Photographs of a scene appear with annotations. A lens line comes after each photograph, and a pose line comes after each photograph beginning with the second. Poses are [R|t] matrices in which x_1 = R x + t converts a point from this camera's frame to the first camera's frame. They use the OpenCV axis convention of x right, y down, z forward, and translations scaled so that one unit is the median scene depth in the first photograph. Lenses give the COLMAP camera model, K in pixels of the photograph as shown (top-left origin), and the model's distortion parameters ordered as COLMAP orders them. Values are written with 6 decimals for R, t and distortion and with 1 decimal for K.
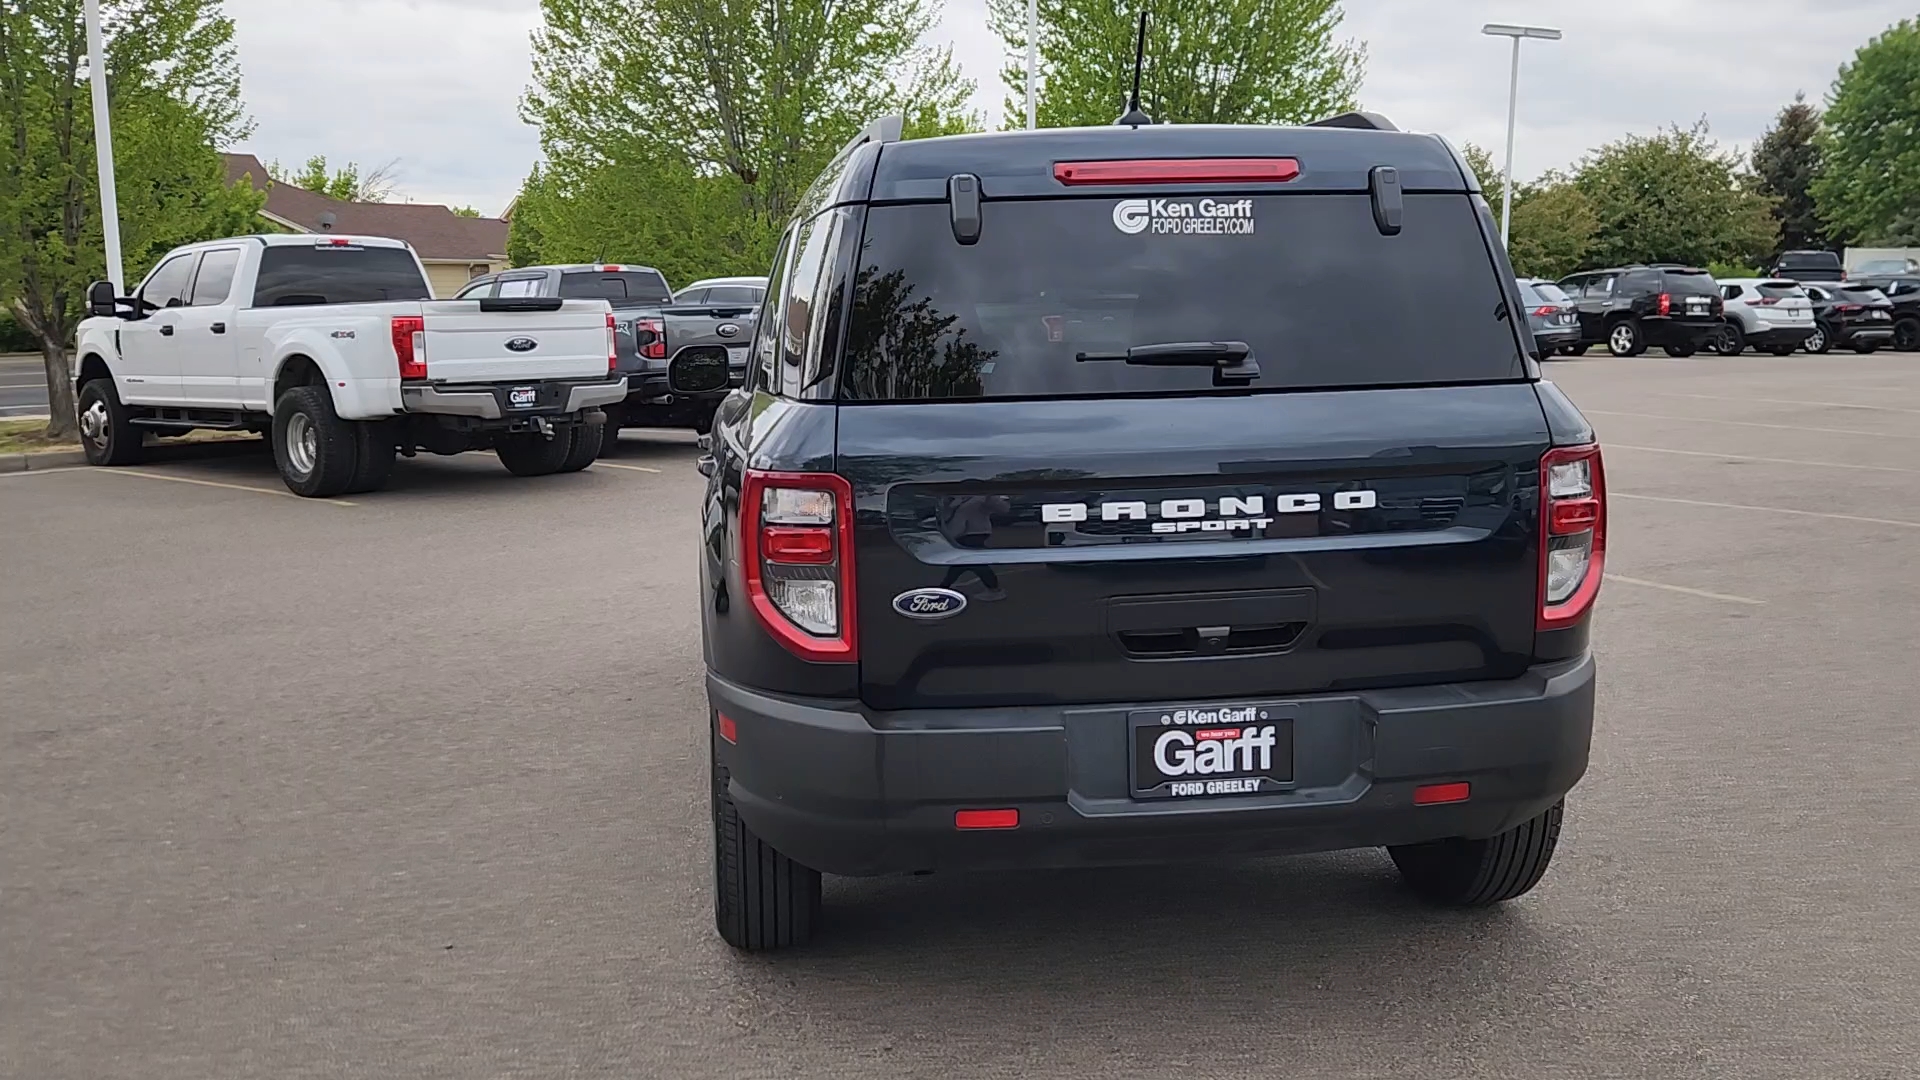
lens RADIAL K [[1664.3, 0, 949.8], [0, 1664.3, 516.6], [0, 0, 1]] dist [0.041034, -0.028876]
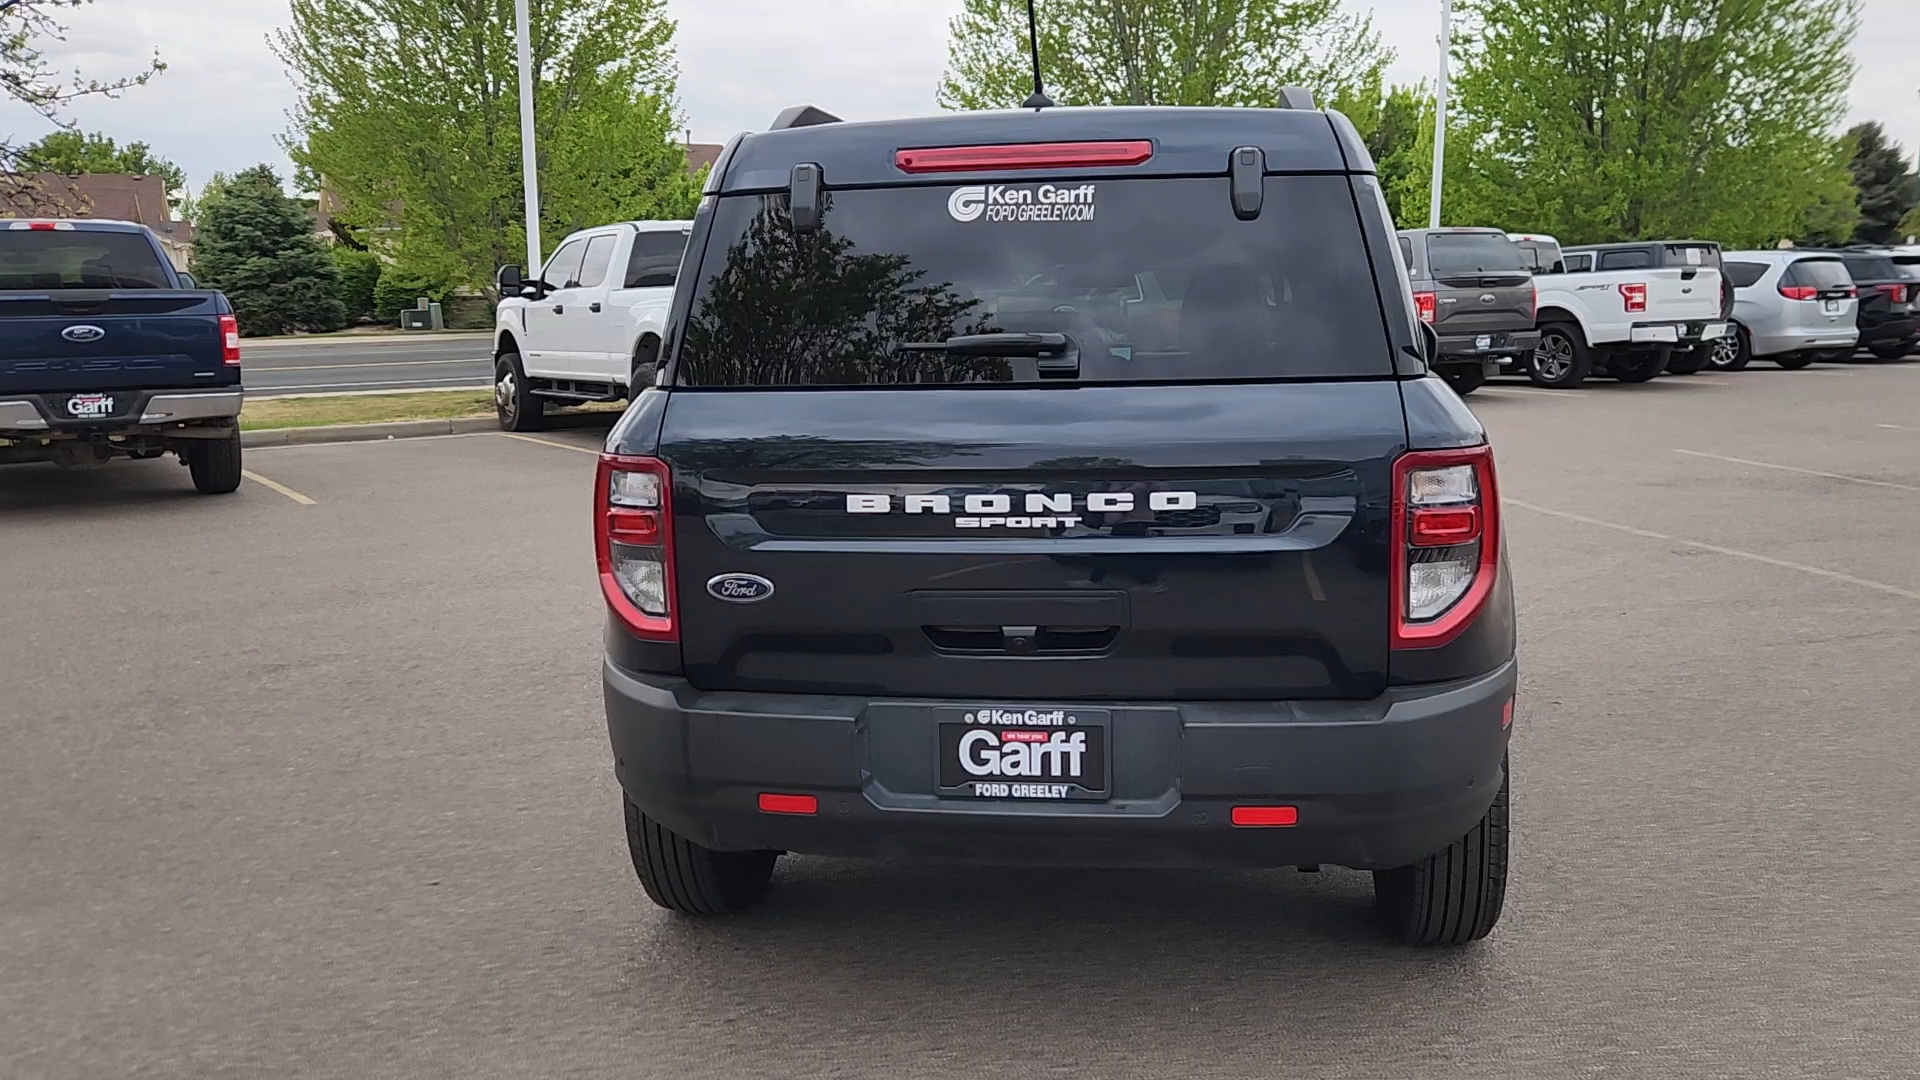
lens RADIAL K [[1664.3, 0, 950.4], [0, 1664.3, 519.7], [0, 0, 1]] dist [0.041034, -0.028876]
pose [[0.964186, 0.037246, -0.262601, 0.361759], [-0.033390, 0.999259, 0.019132, -0.012875], [0.263119, -0.009679, 0.964715, 0.050483]]
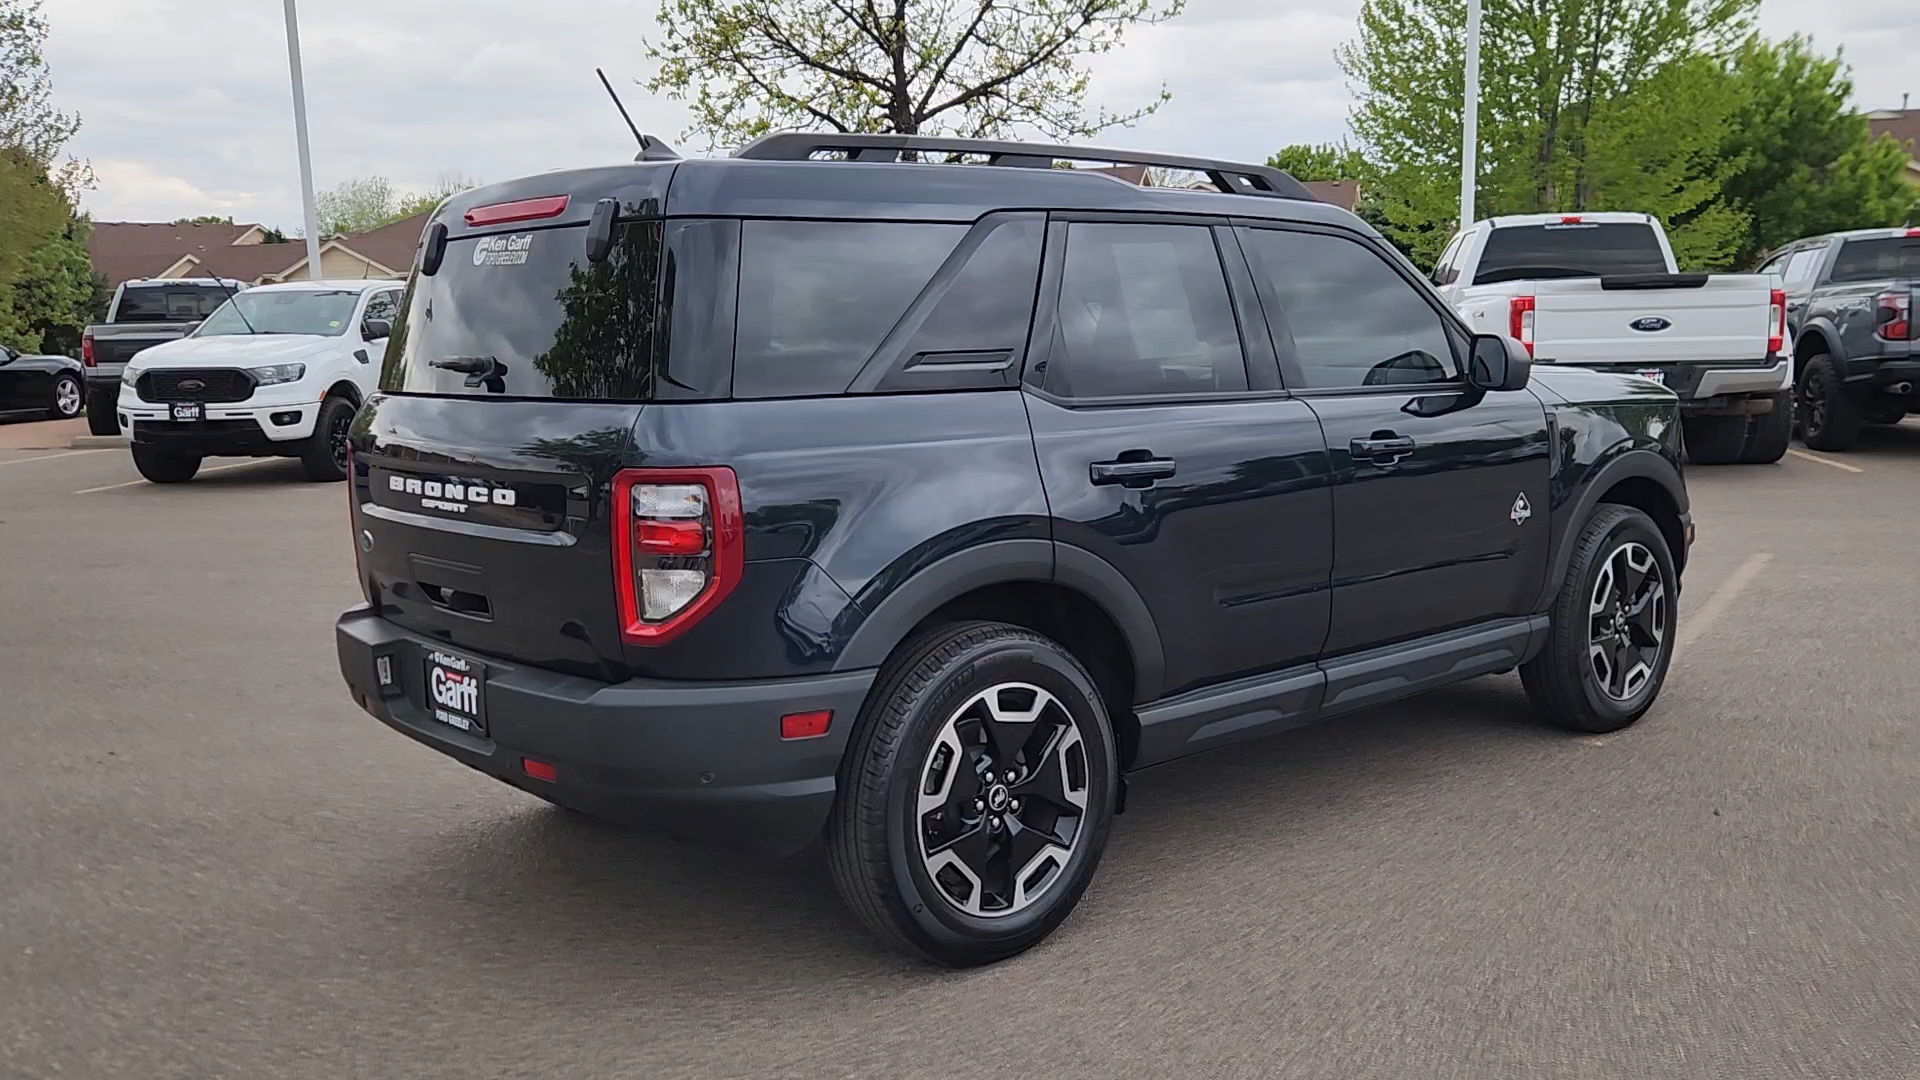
lens RADIAL K [[1664.3, 0, 953.8], [0, 1664.3, 526.3], [0, 0, 1]] dist [0.041034, -0.028876]
pose [[0.564838, 0.110495, -0.817771, 1.326562], [-0.089226, 0.993363, 0.072592, -0.098509], [0.820364, 0.031963, 0.570948, 0.585707]]
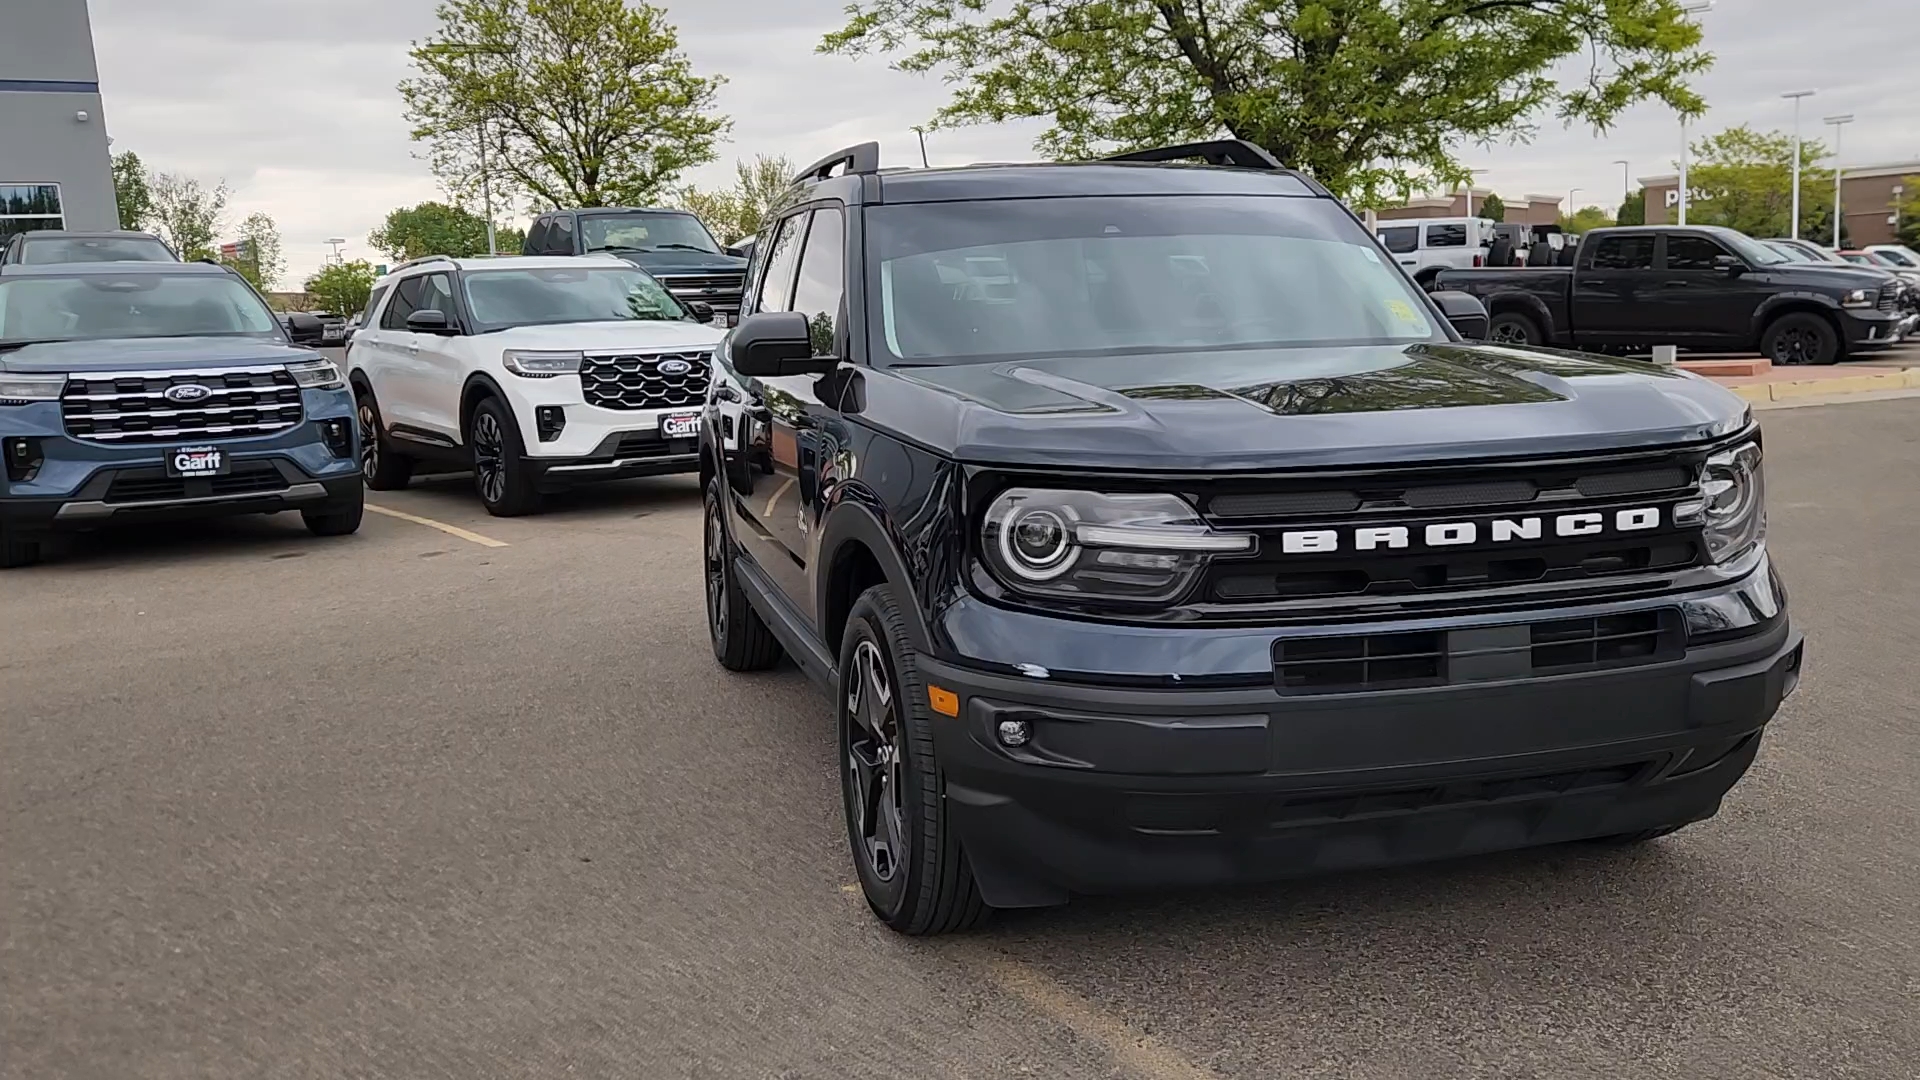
lens RADIAL K [[1664.3, 0, 949.1], [0, 1664.3, 533.1], [0, 0, 1]] dist [0.041034, -0.028876]
pose [[-0.989239, 0.069775, -0.128597, 0.399063], [0.033834, 0.964229, 0.262903, -0.384206], [0.142341, 0.255723, -0.956214, 3.207658]]
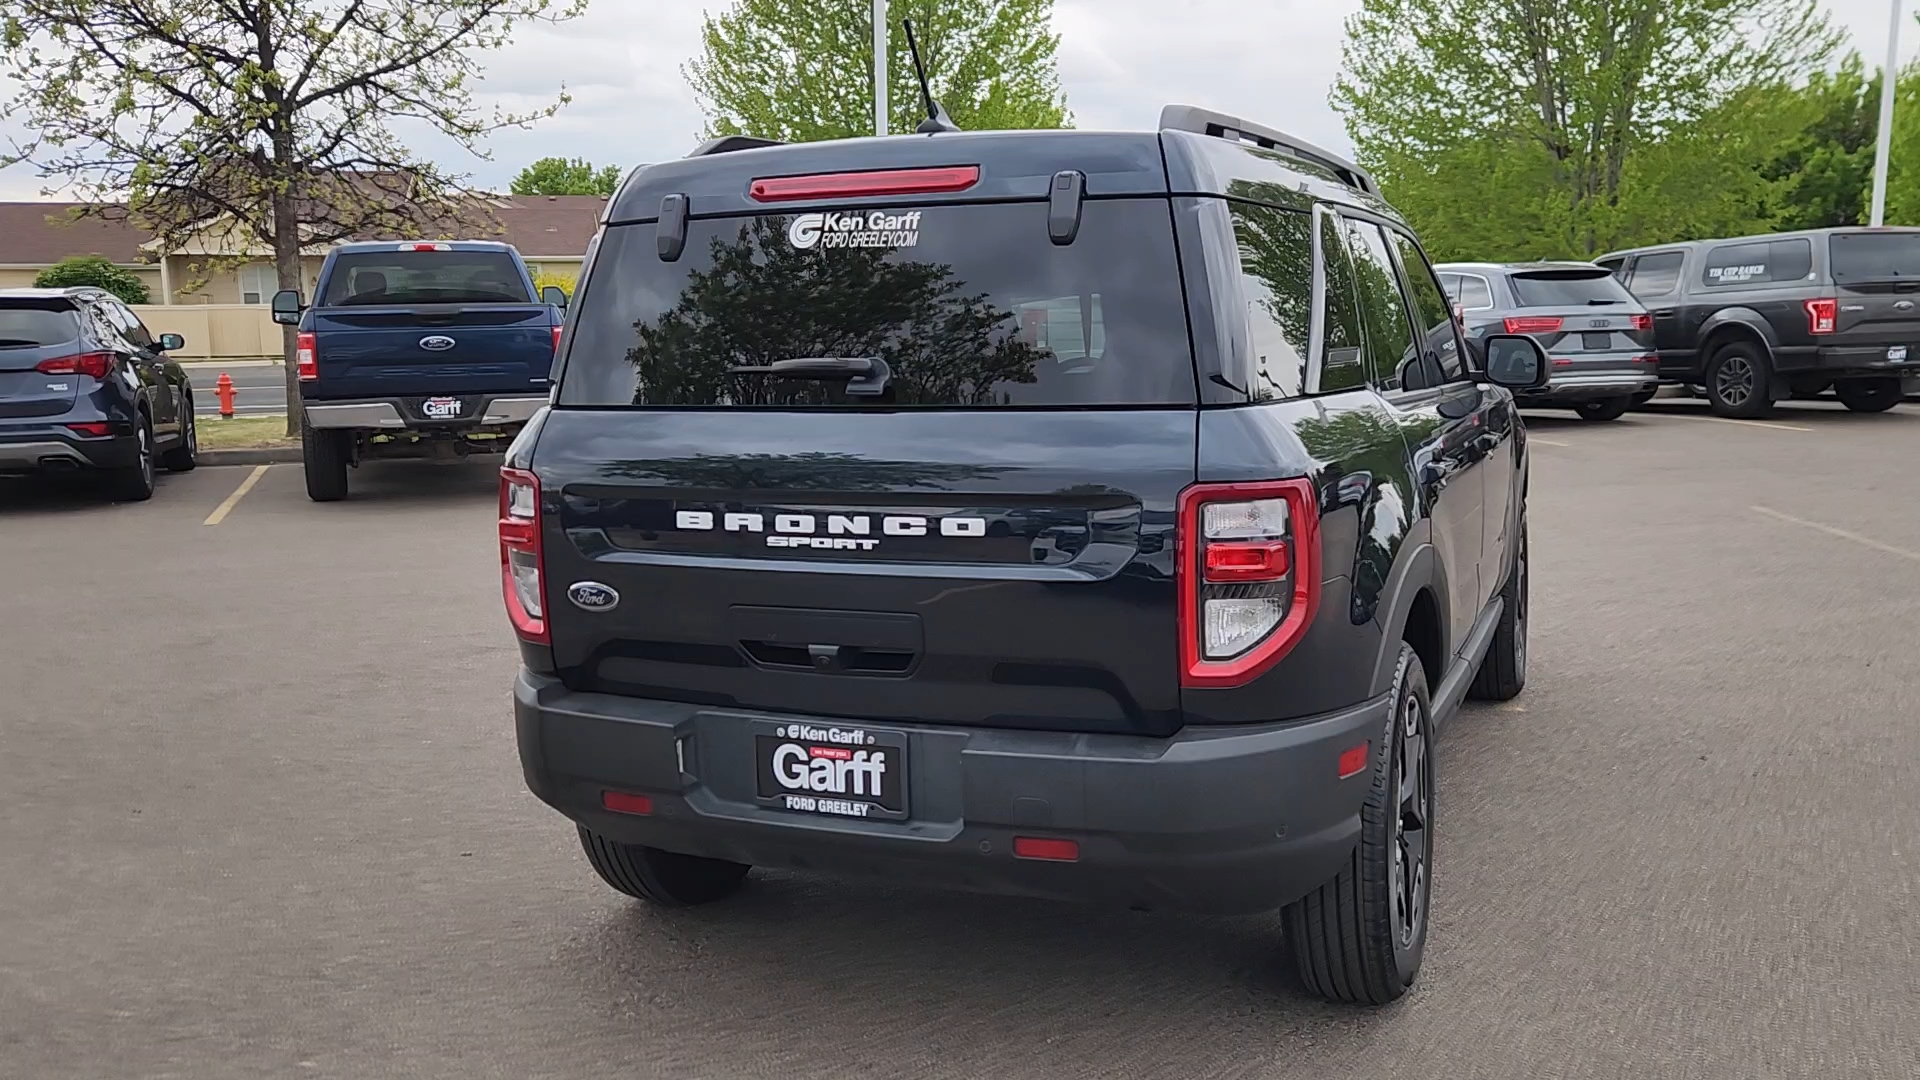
lens RADIAL K [[1664.3, 0, 951.6], [0, 1664.3, 522.6], [0, 0, 1]] dist [0.041034, -0.028876]
pose [[0.866730, 0.064886, -0.494540, 0.690181], [-0.058519, 0.997883, 0.028366, -0.038109], [0.495333, 0.004355, 0.868692, 0.169525]]
